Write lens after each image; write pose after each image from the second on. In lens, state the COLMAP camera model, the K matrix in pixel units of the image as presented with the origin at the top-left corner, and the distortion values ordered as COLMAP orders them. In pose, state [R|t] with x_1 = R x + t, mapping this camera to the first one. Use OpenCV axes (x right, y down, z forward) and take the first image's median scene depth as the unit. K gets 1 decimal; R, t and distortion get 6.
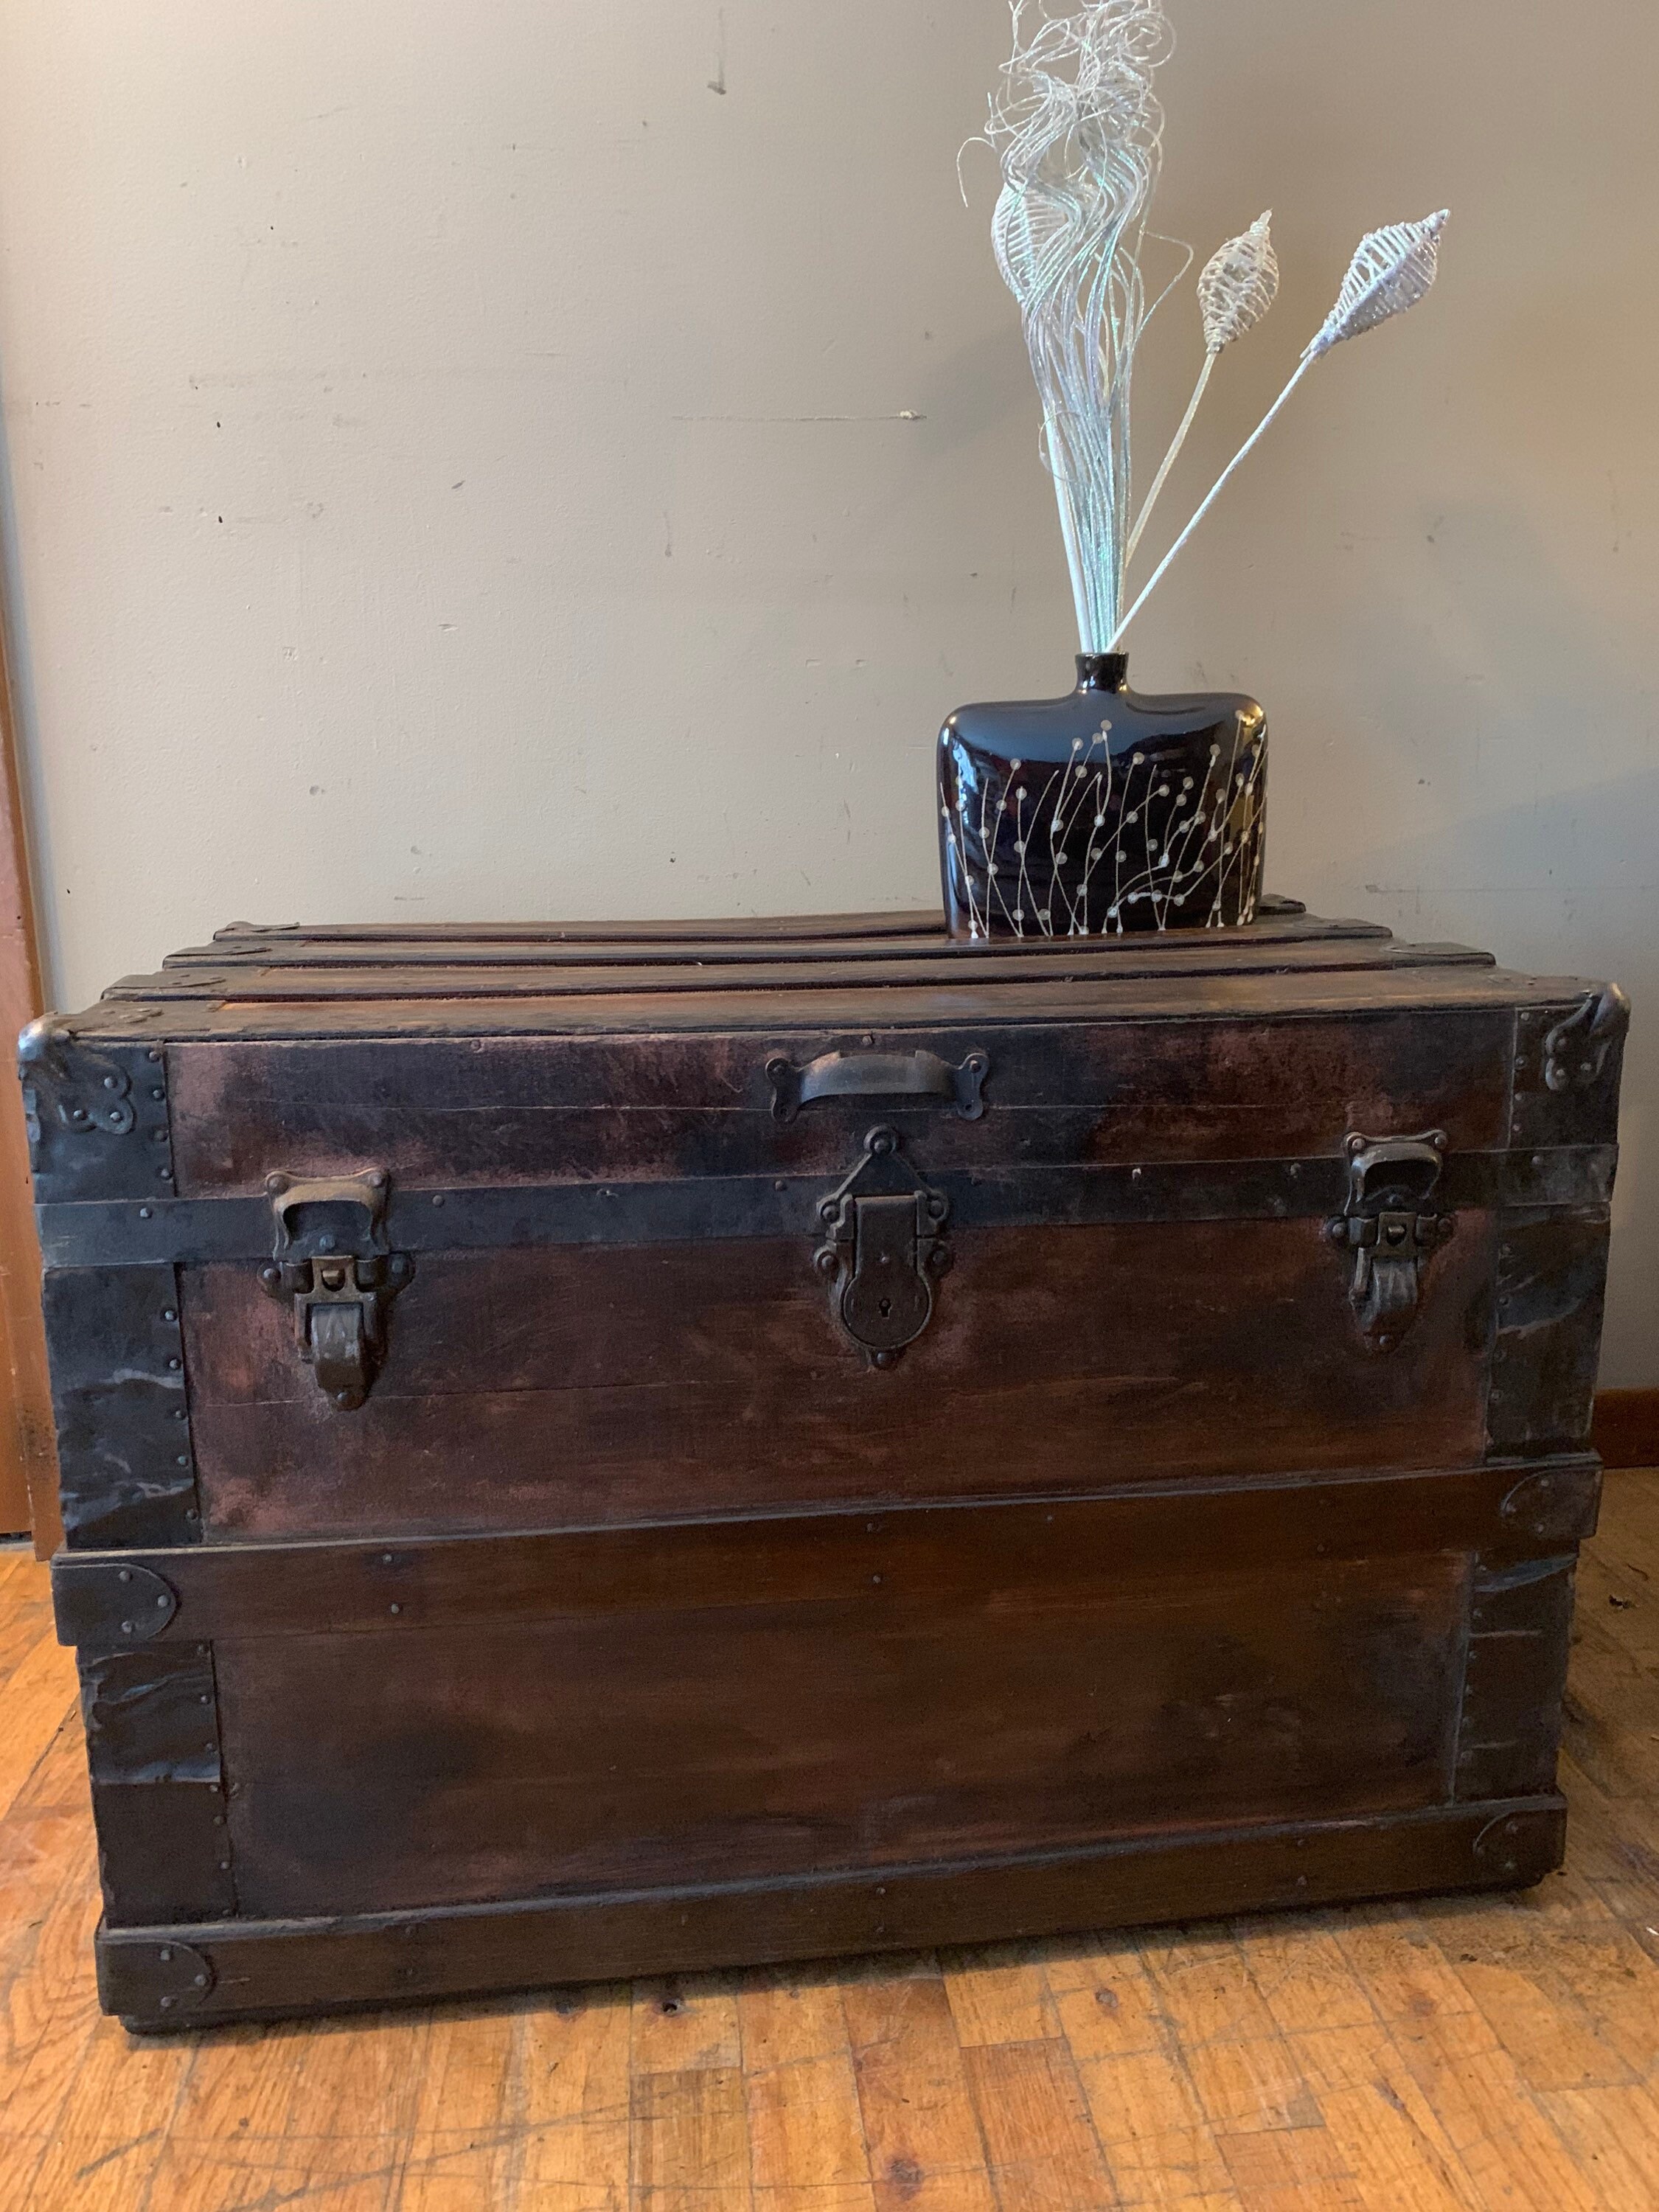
lens RADIAL K [[1665.7, 0, 825.0], [0, 1665.7, 1110.3], [0, 0, 1]] dist [0.011446, -0.054081]
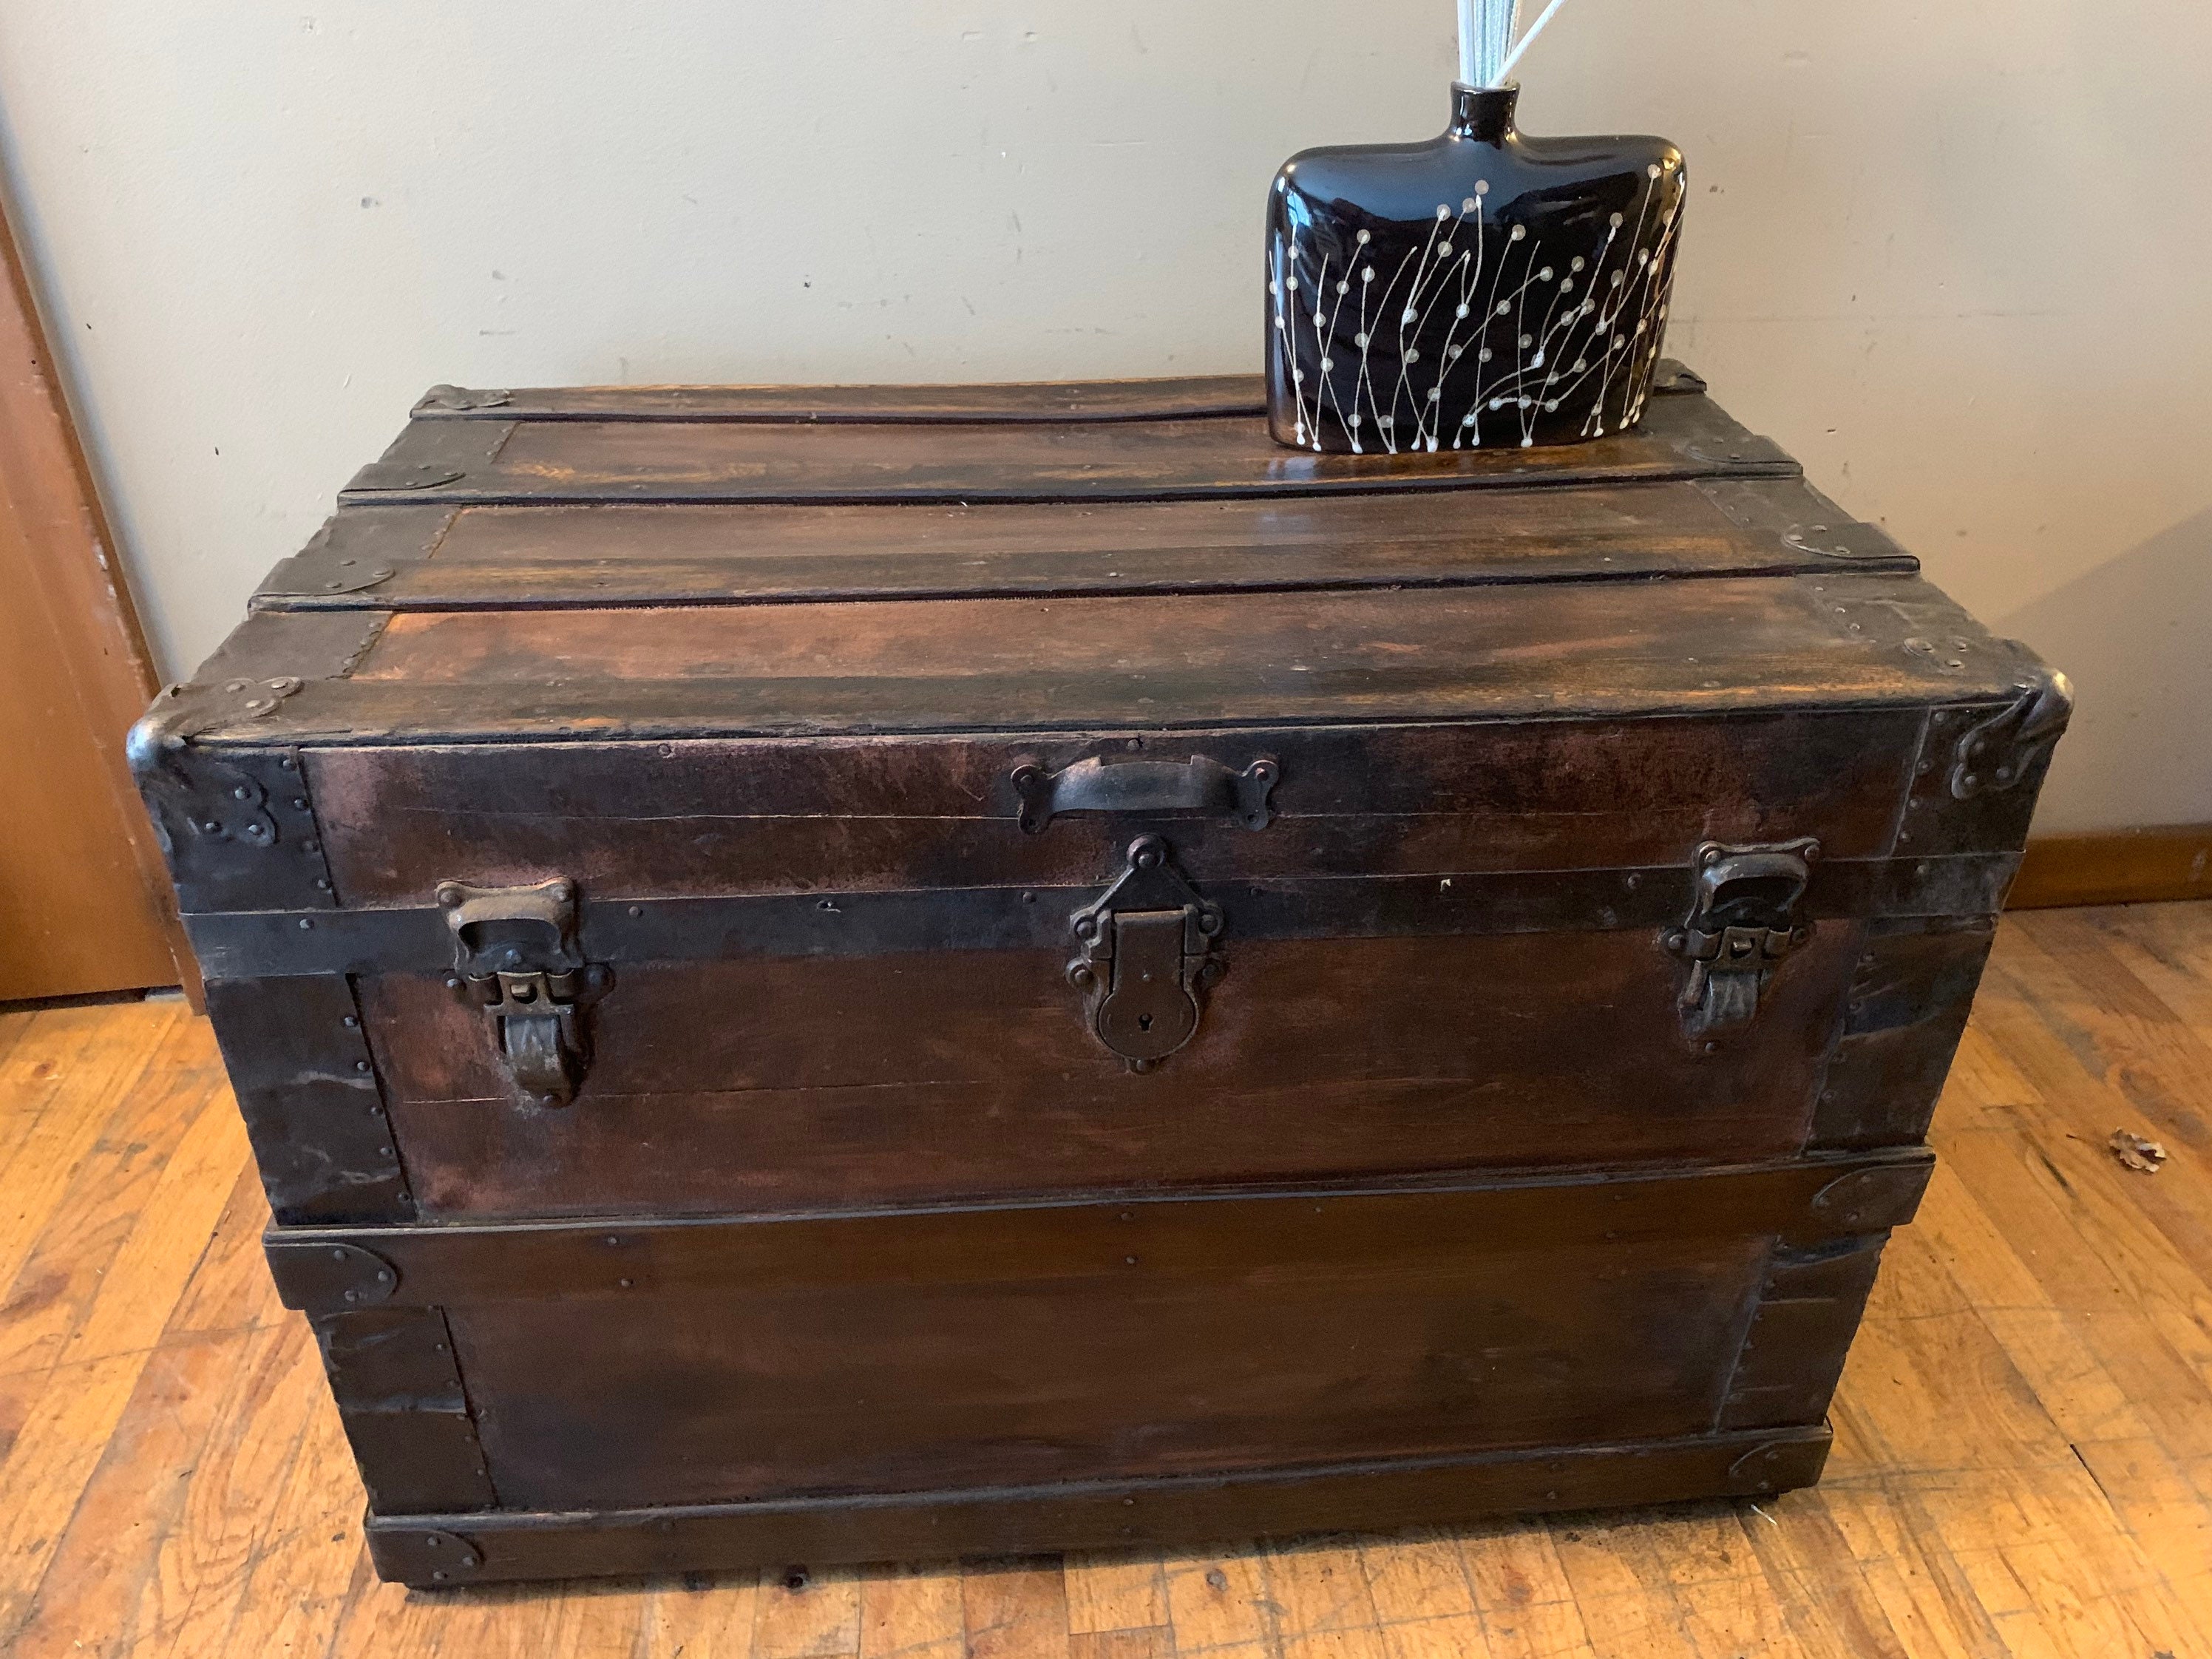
lens RADIAL K [[1665.7, 0, 1106.1], [0, 1665.7, 829.1], [0, 0, 1]] dist [0.011446, -0.054081]
pose [[0.998422, 0.041904, -0.037385, 0.042893], [-0.027242, 0.943558, 0.330086, -0.266281], [0.049106, -0.328546, 0.943210, 0.189216]]
